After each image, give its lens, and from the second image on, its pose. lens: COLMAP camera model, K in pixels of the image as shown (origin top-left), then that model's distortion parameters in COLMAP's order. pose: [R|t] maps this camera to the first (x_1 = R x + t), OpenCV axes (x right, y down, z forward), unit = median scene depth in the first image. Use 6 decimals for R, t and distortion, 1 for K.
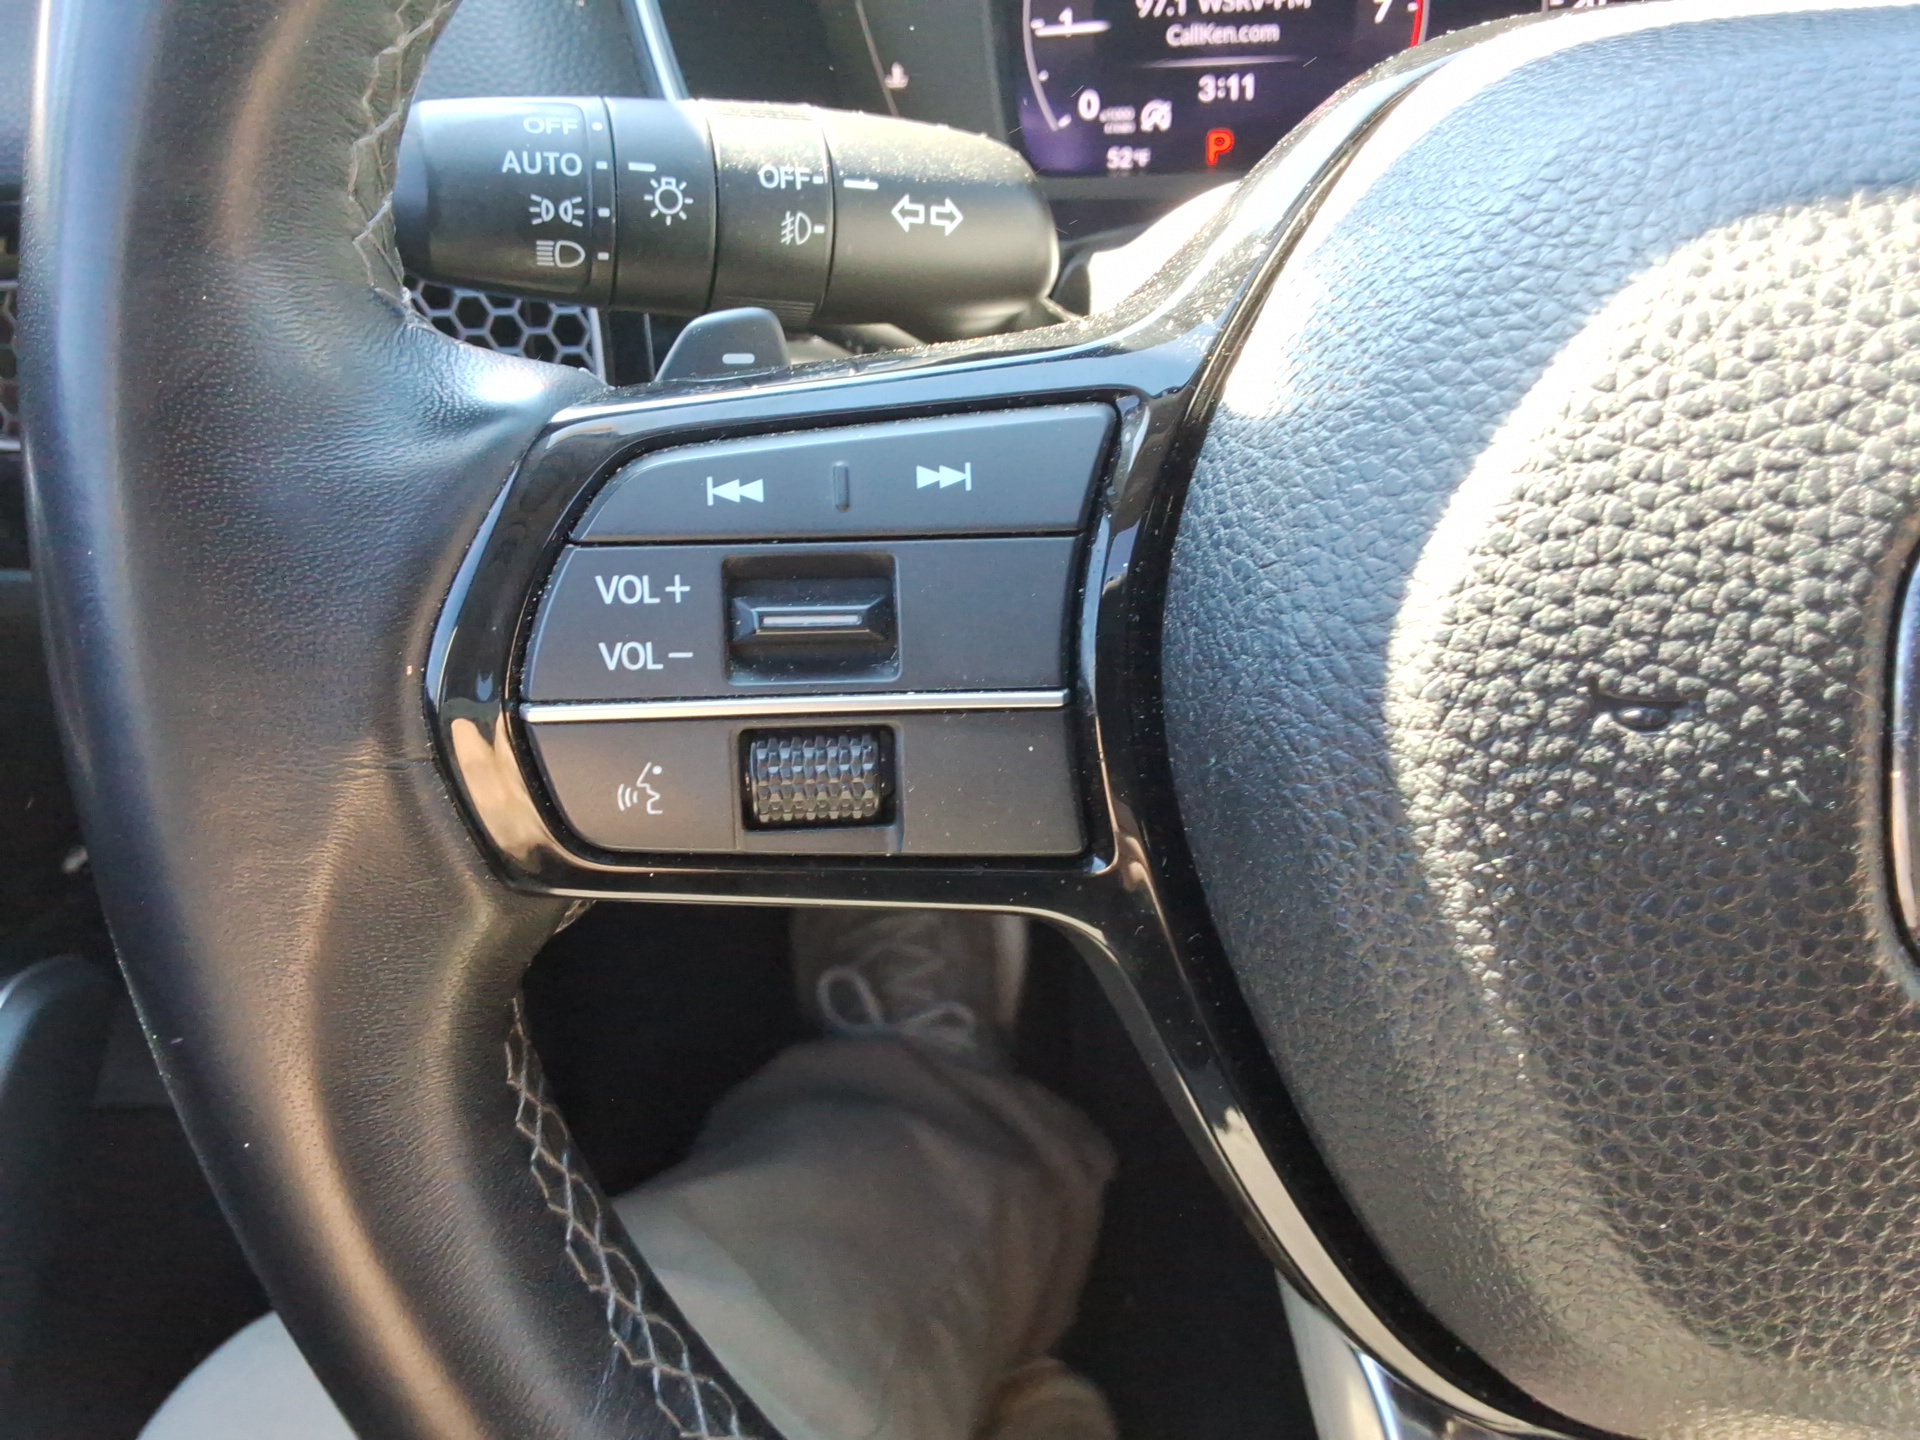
lens RADIAL K [[1542.1, 0, 1002.5], [0, 1542.1, 748.7], [0, 0, 1]] dist [0.116816, -0.170447]
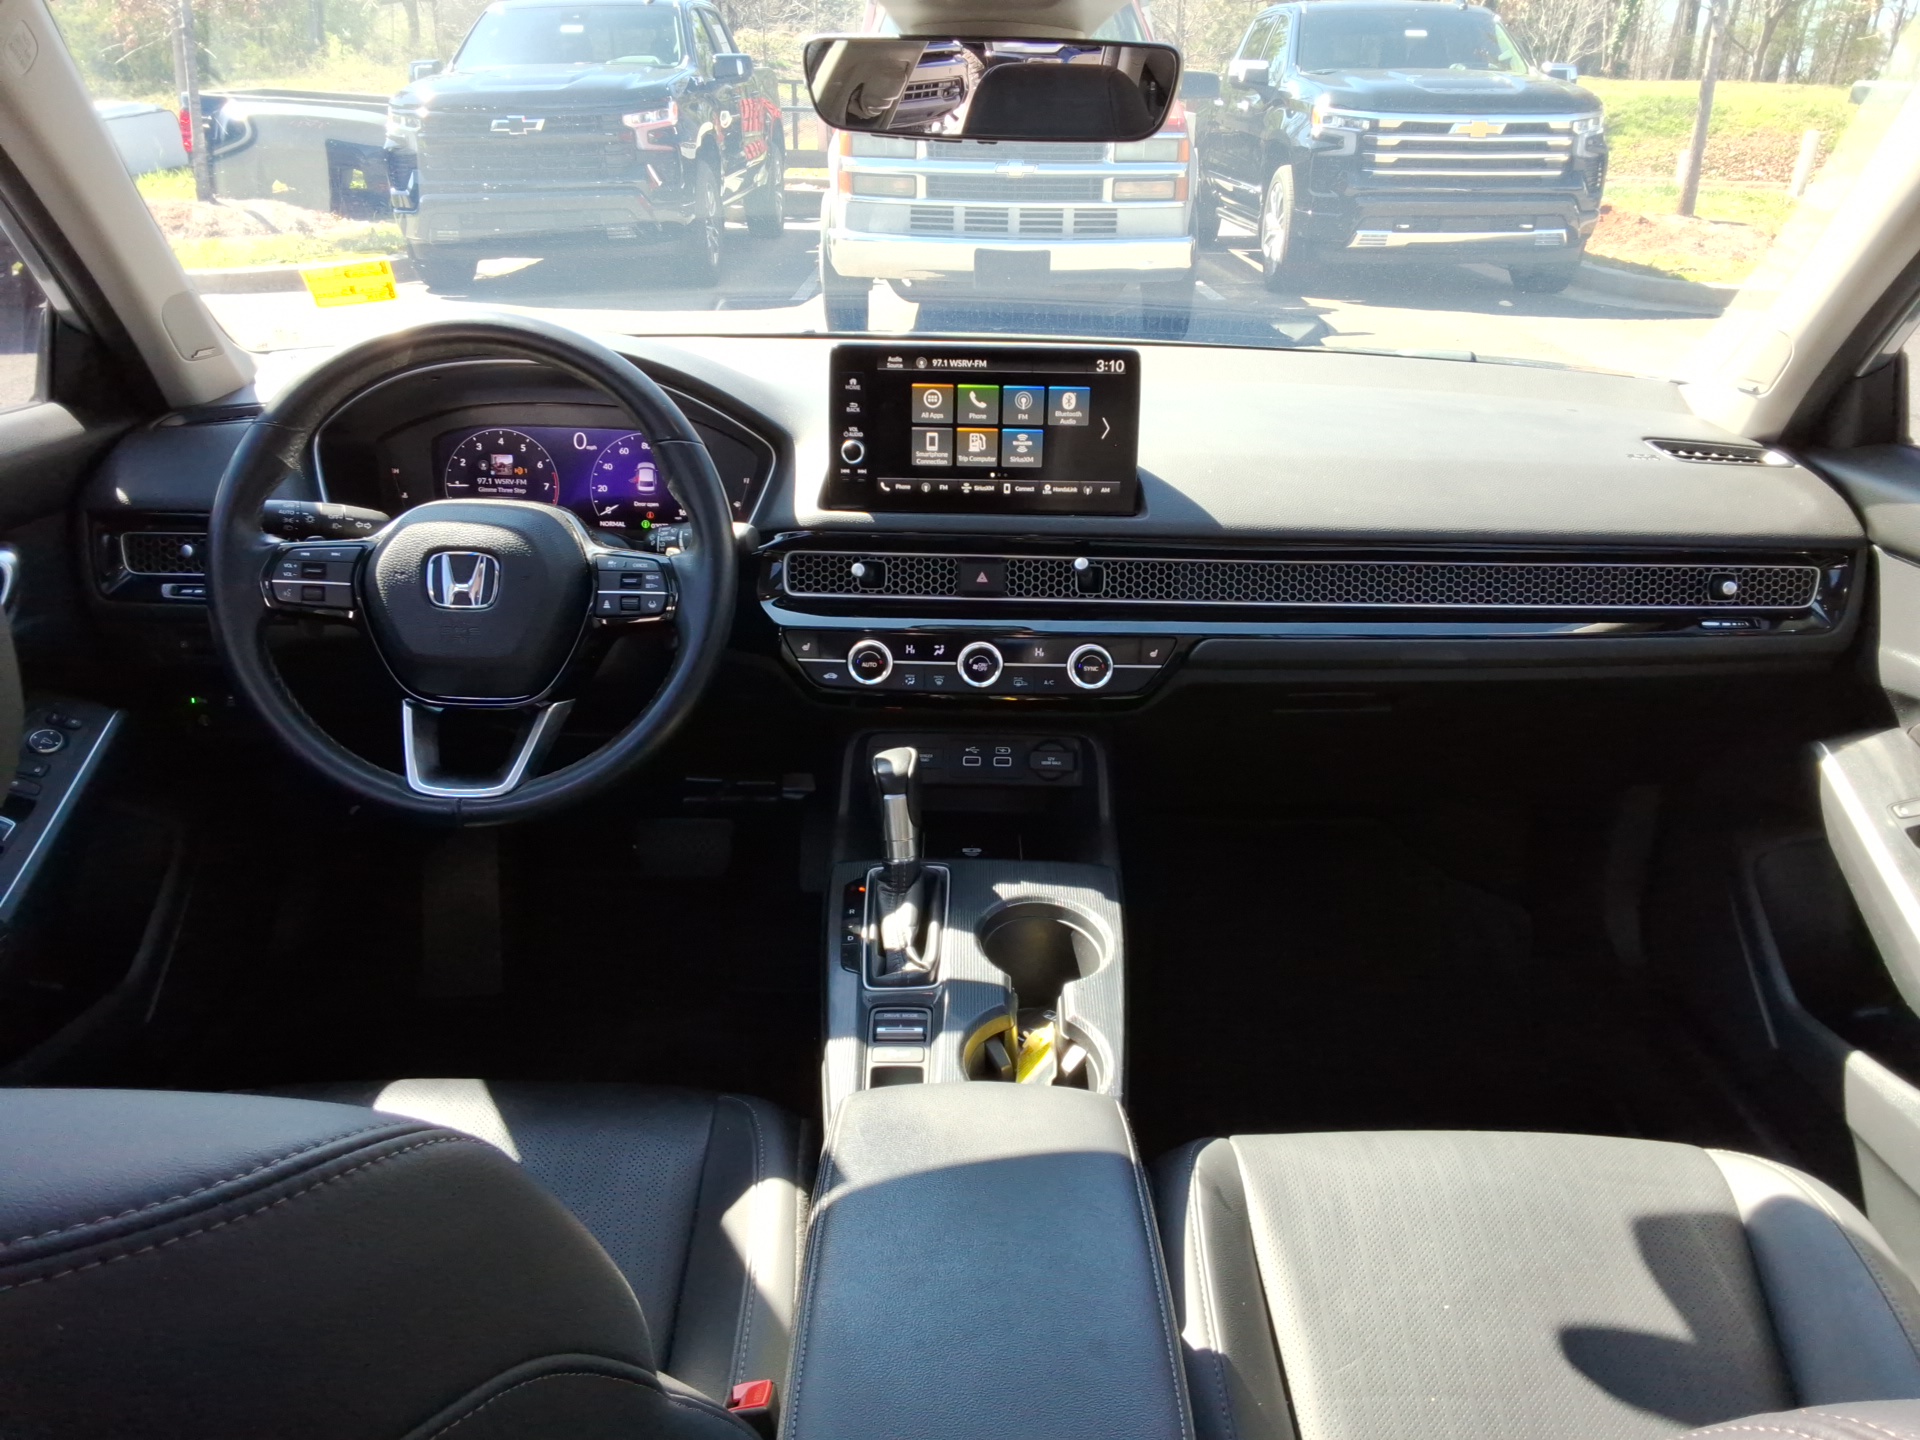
lens RADIAL K [[1542.1, 0, 984.9], [0, 1542.1, 697.4], [0, 0, 1]] dist [0.116816, -0.170447]
pose [[0.991896, 0.035447, 0.122007, 2.128078], [-0.002949, 0.966456, -0.256815, 2.373507], [-0.127018, 0.254374, 0.958728, -6.323144]]
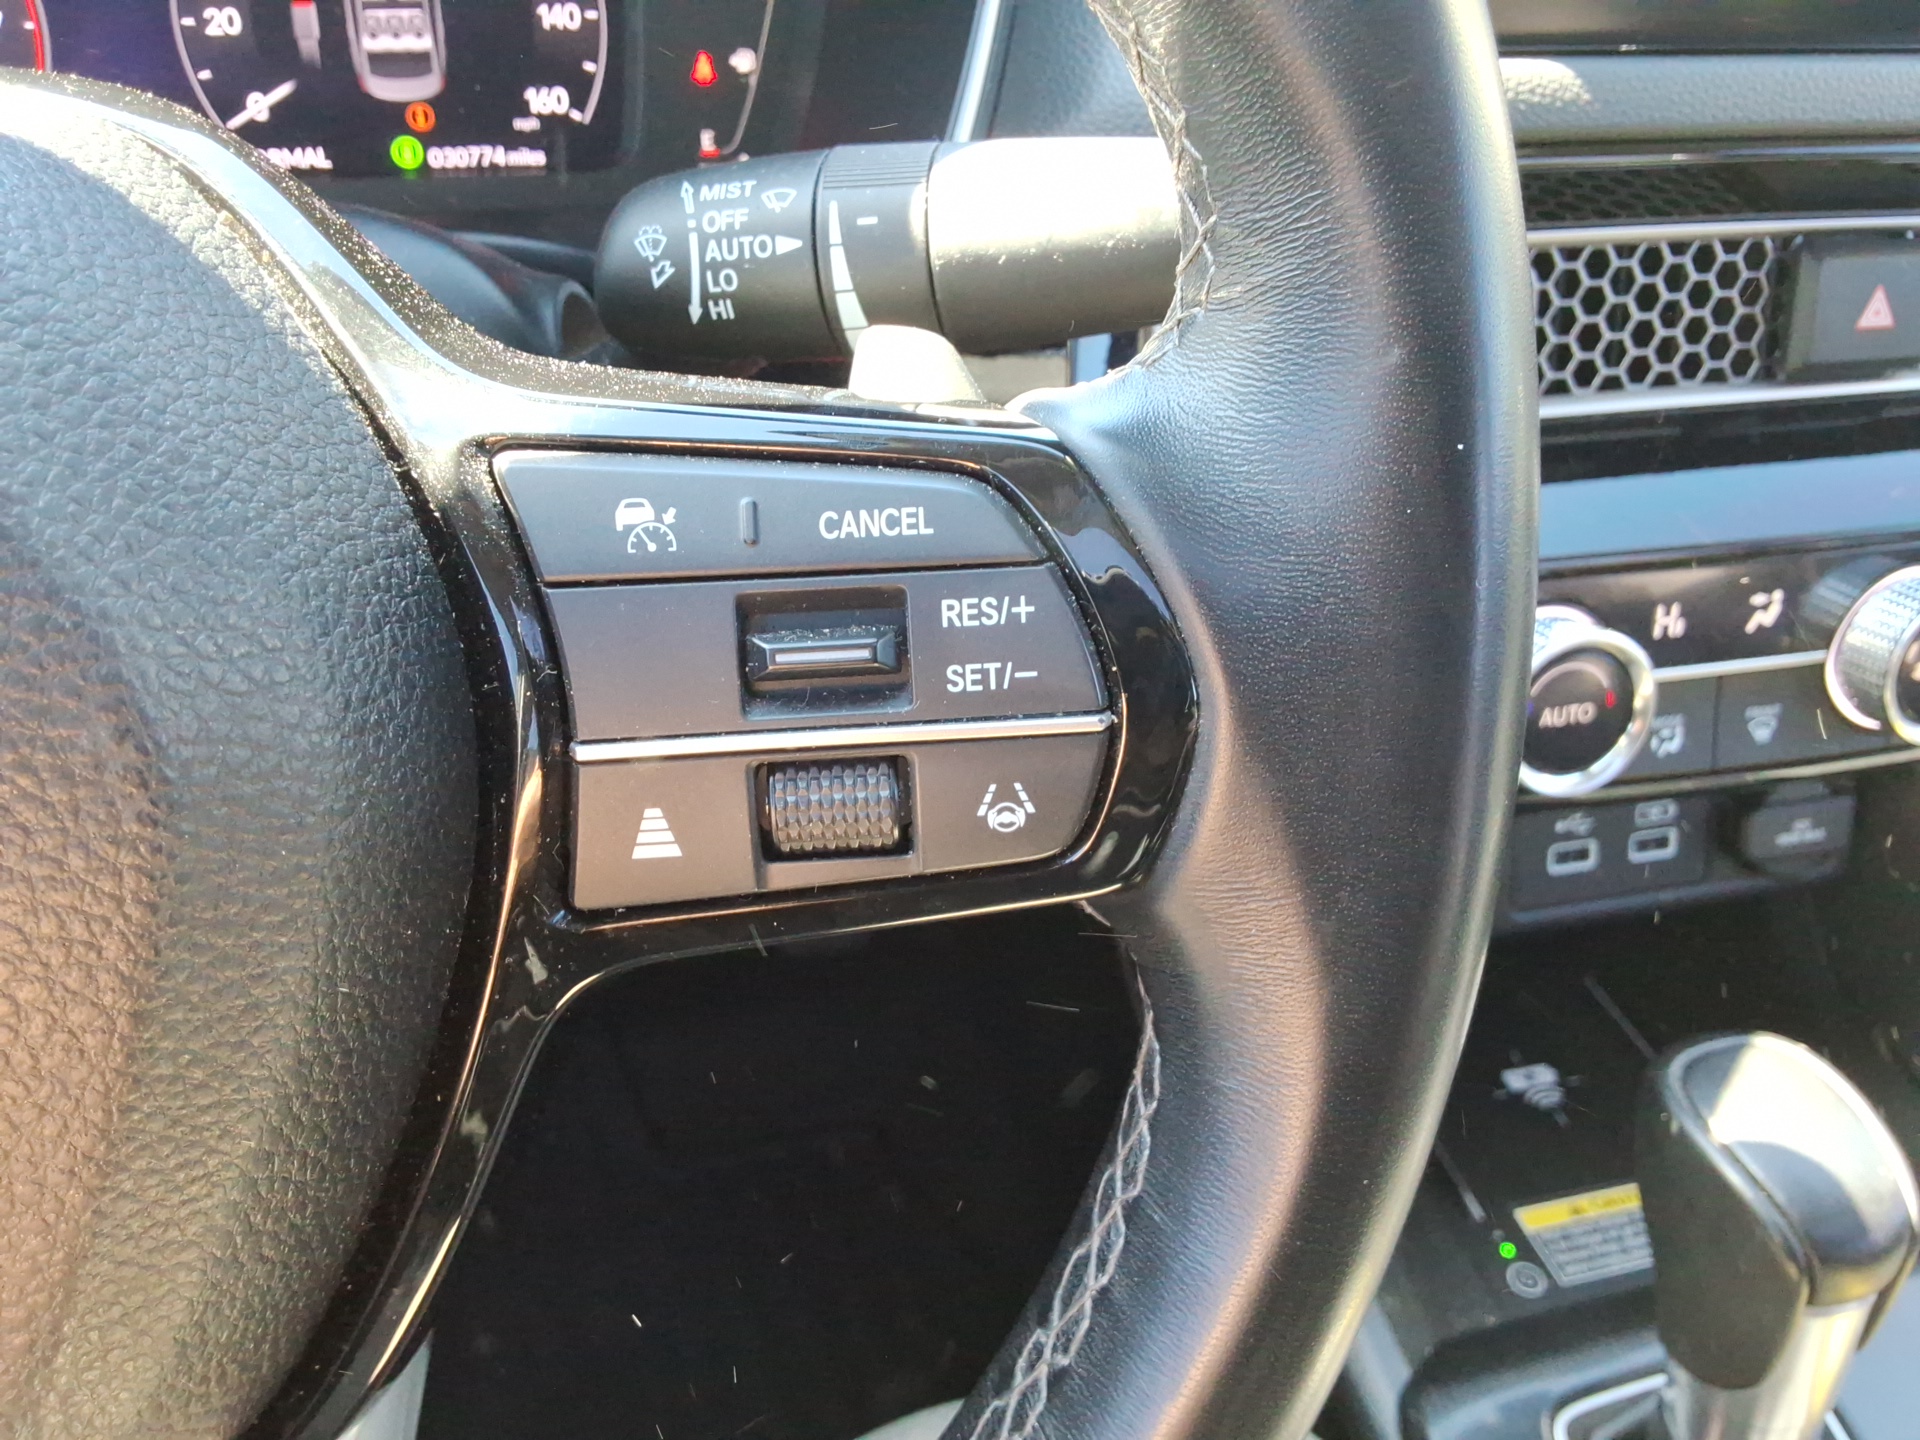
lens RADIAL K [[1542.1, 0, 968.8], [0, 1542.1, 735.9], [0, 0, 1]] dist [0.116816, -0.170447]
pose [[0.936083, -0.124844, 0.328881, 1.094845], [0.124513, 0.991971, 0.022157, -0.011701], [-0.329006, 0.020209, 0.944111, -0.126911]]
